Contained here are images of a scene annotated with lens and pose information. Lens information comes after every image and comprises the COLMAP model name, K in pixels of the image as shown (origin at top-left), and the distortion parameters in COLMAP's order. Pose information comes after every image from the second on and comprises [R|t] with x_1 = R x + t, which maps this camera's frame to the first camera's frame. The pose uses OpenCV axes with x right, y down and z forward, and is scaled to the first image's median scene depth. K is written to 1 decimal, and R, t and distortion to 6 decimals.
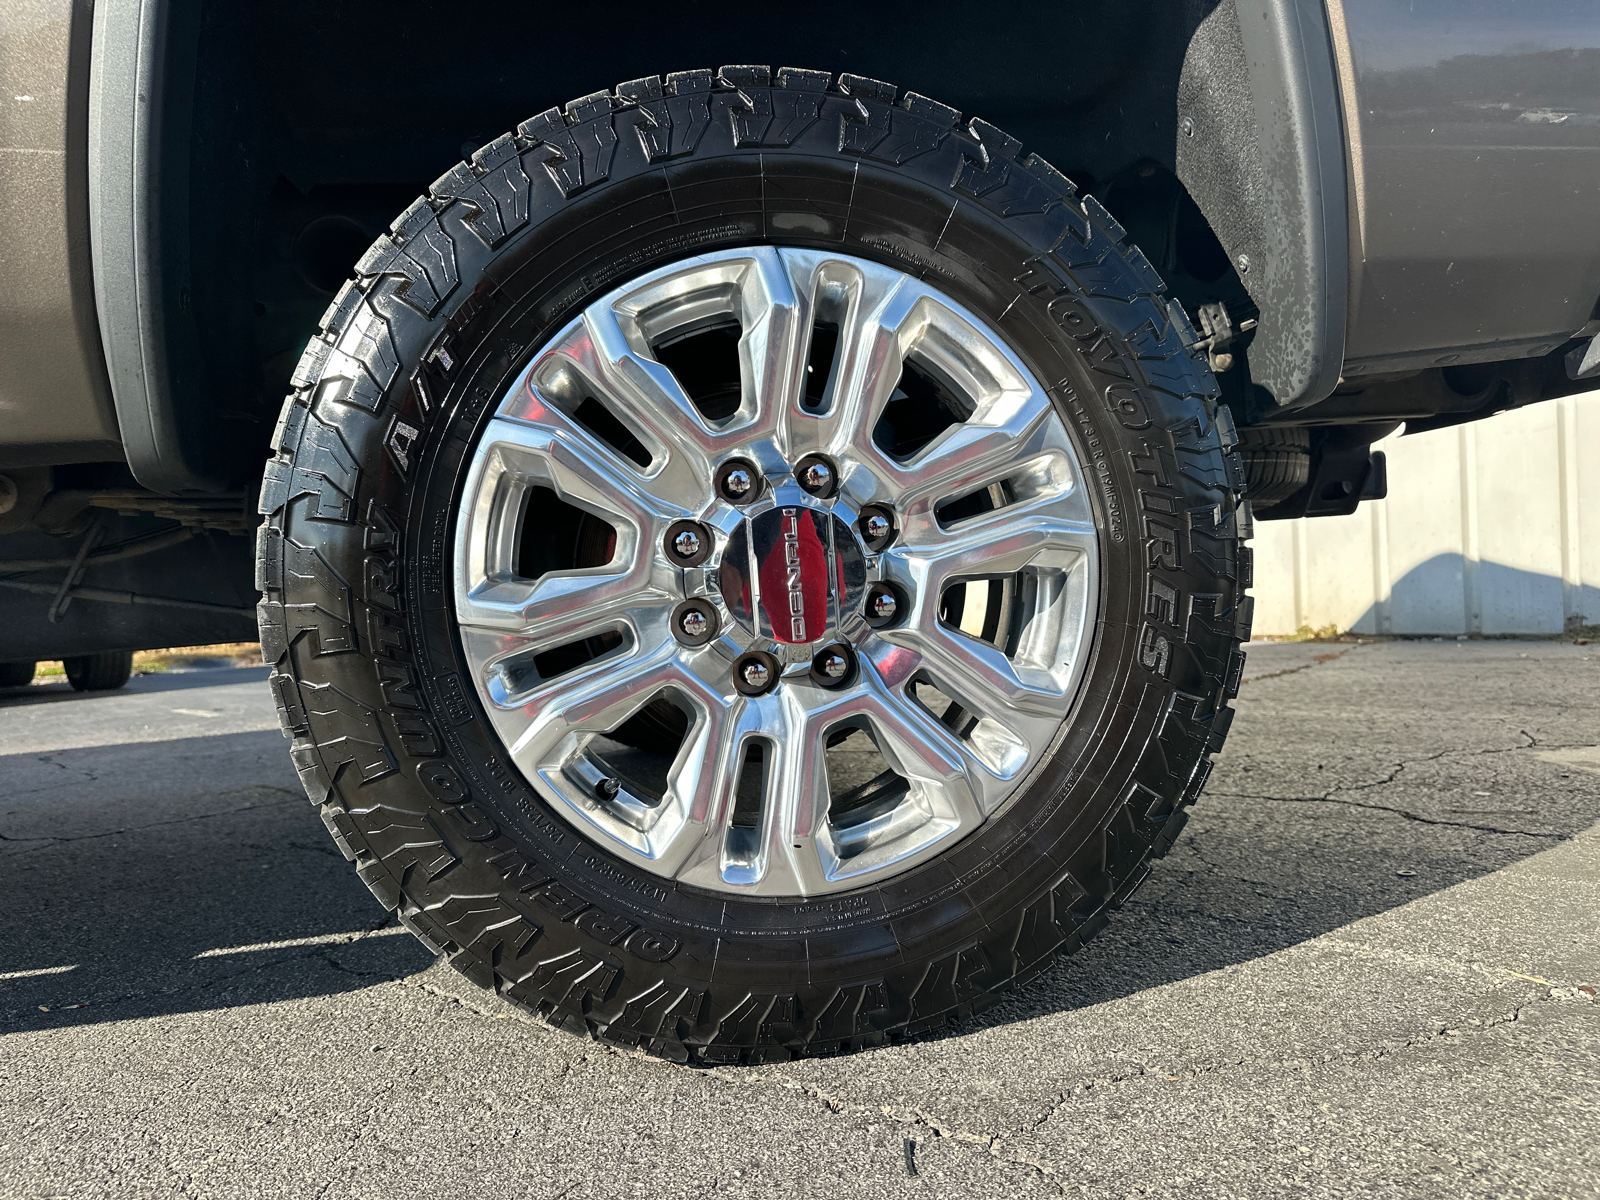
lens RADIAL K [[1055.0, 0, 800.0], [0, 1055.0, 600.0], [0, 0, 1]] dist [-0.002911, -0.003672]
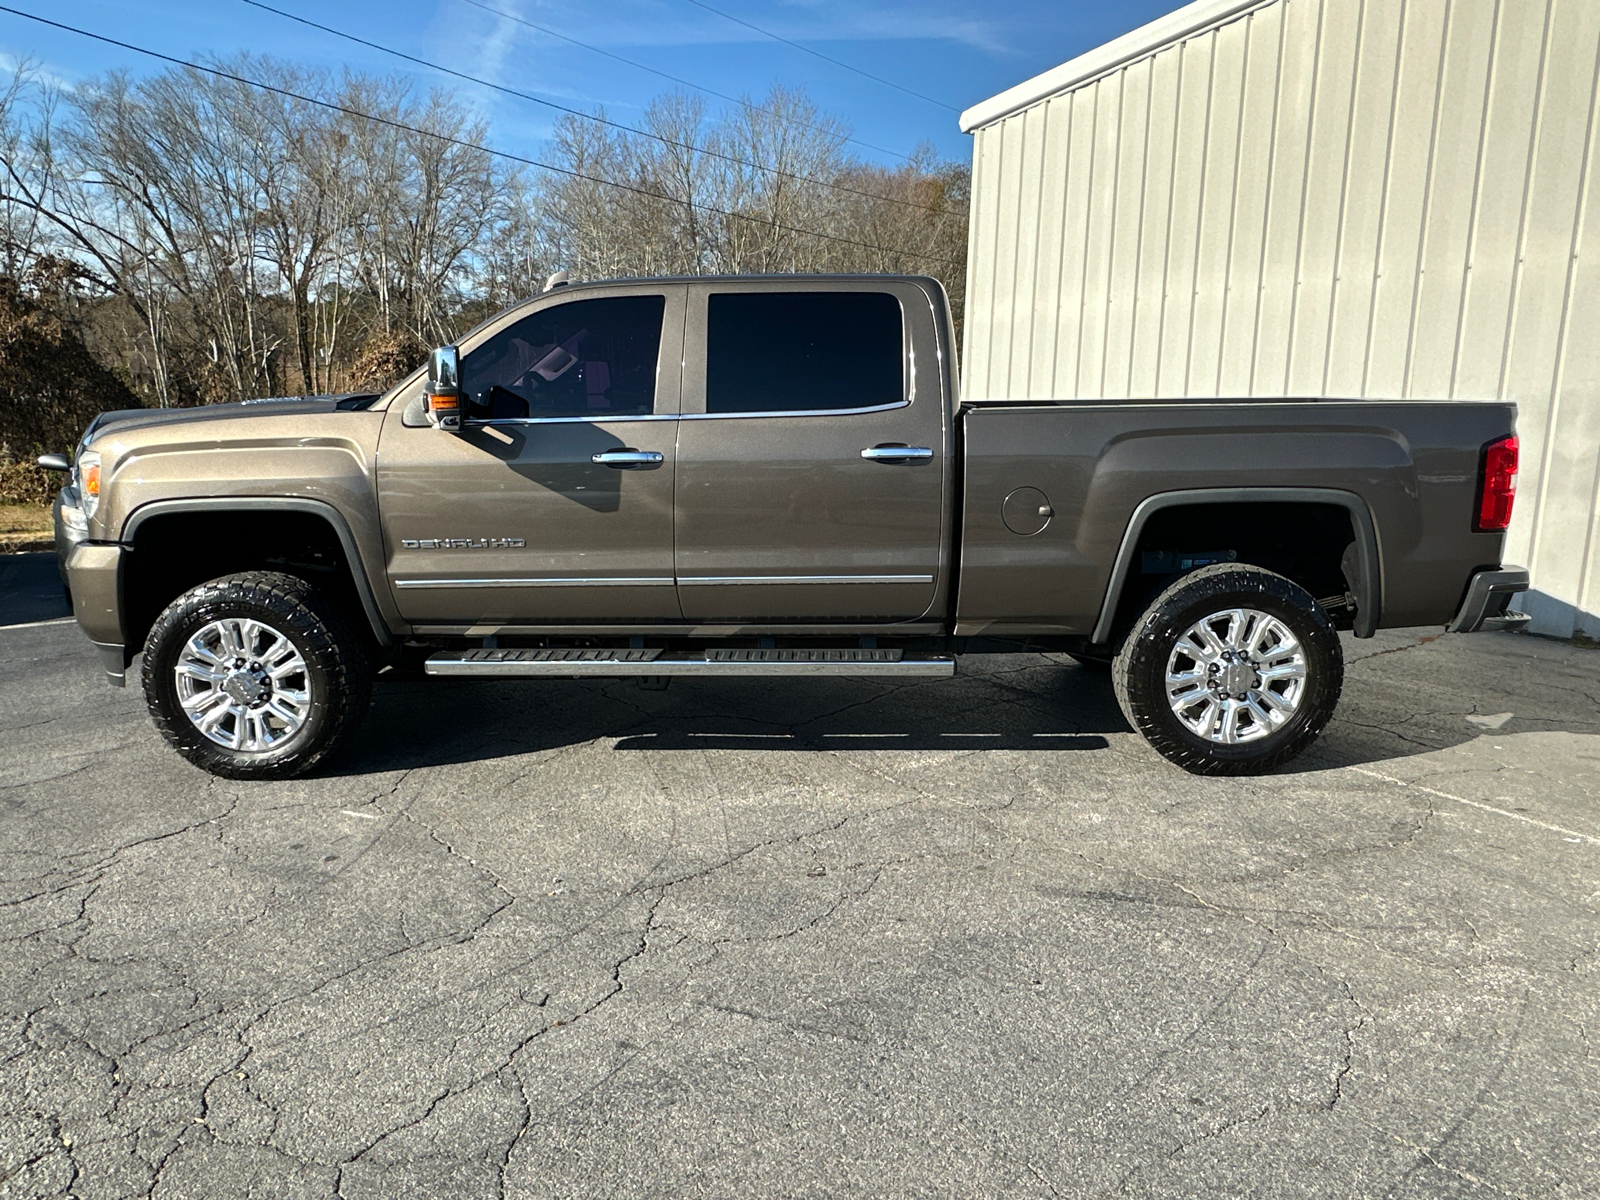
lens RADIAL K [[1144.1, 0, 800.0], [0, 1144.1, 600.0], [0, 0, 1]] dist [0.035144, -0.016083]
pose [[0.989200, 0.091428, -0.114558, -1.324551], [-0.069219, 0.980352, 0.184714, -1.130209], [0.129196, -0.174790, 0.976093, -4.024869]]
